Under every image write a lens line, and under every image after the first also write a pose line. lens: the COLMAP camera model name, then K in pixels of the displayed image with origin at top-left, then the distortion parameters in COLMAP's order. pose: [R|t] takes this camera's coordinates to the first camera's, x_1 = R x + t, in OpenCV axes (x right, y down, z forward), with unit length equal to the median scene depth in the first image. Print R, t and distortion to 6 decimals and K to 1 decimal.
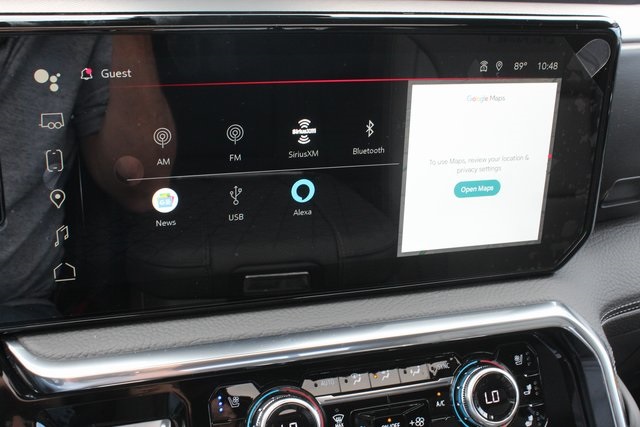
lens RADIAL K [[797.3, 0, 315.7], [0, 797.3, 211.7], [0, 0, 1]] dist [-0.067171, 0.000000]
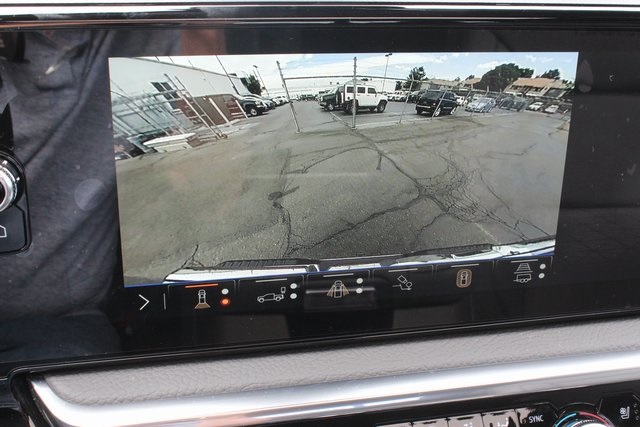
lens RADIAL K [[821.4, 0, 322.6], [0, 821.4, 212.9], [0, 0, 1]] dist [-0.056864, 0.000000]
pose [[0.997757, 0.014587, -0.065330, -0.015319], [-0.014365, 0.999889, 0.003866, -0.028290], [0.065379, -0.002919, 0.997856, 0.117762]]
